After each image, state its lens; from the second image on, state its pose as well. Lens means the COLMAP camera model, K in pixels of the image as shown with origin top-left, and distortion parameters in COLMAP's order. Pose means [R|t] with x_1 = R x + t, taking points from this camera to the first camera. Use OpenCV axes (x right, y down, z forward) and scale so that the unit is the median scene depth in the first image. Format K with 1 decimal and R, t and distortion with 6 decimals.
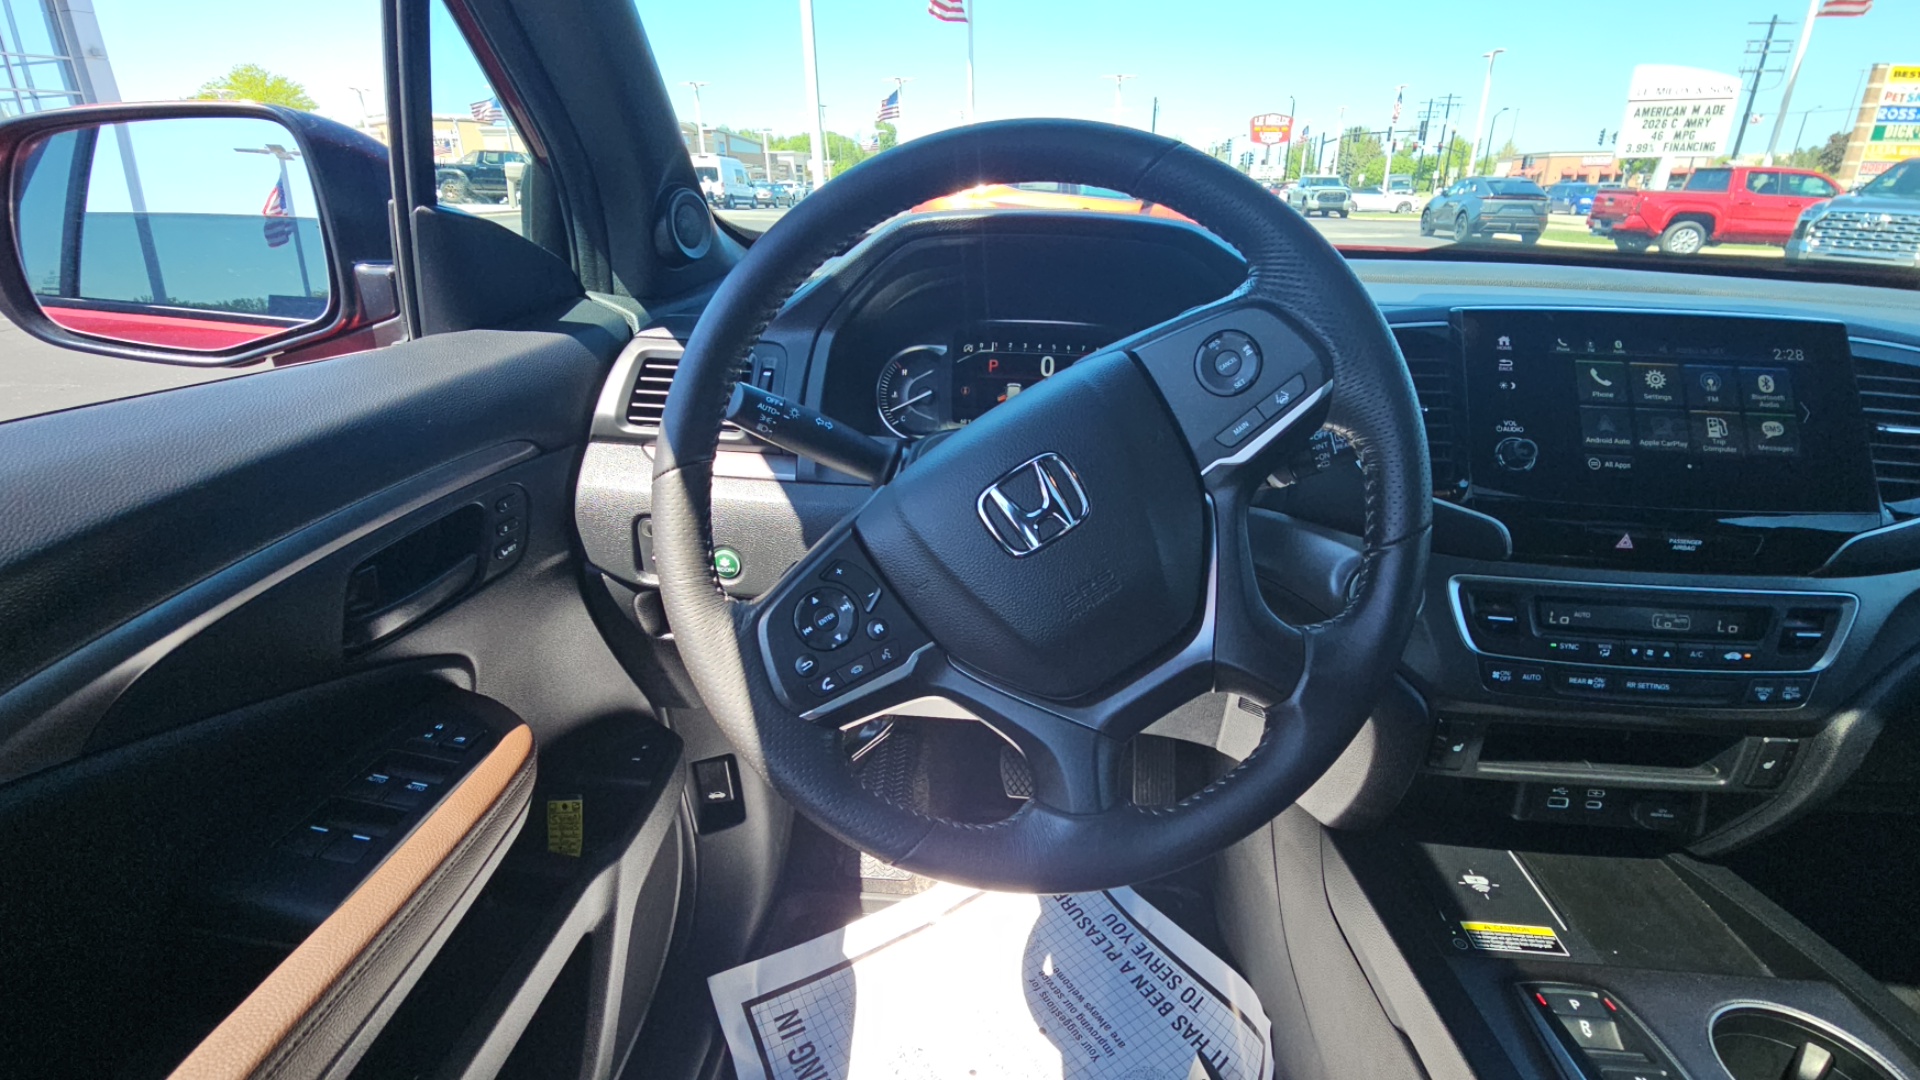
lens RADIAL K [[859.0, 0, 977.8], [0, 859.0, 544.6], [0, 0, 1]] dist [0.009930, -0.008442]
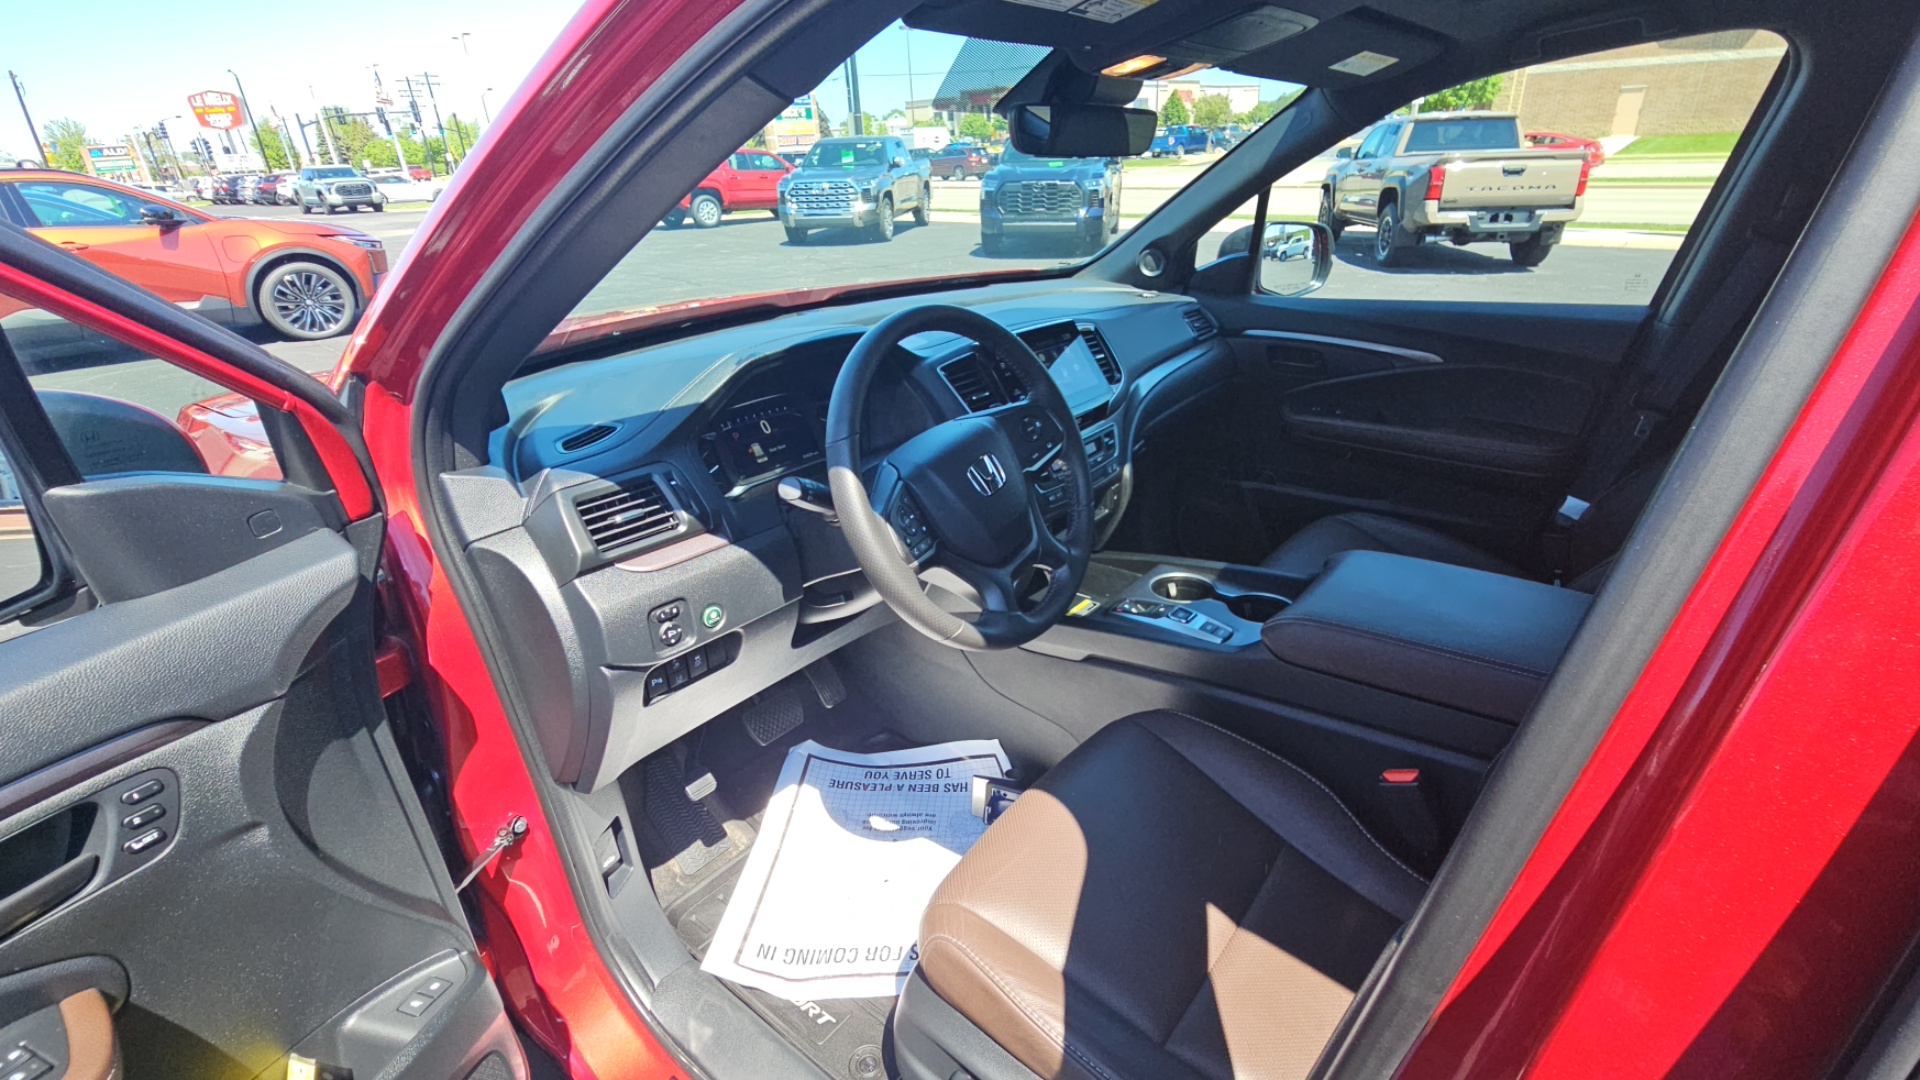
lens RADIAL K [[859.0, 0, 980.5], [0, 859.0, 546.3], [0, 0, 1]] dist [0.009930, -0.008442]
pose [[0.563889, -0.371220, 0.737716, -0.893008], [0.356011, 0.915284, 0.188448, -0.166204], [-0.745175, 0.156371, 0.648276, -0.215842]]
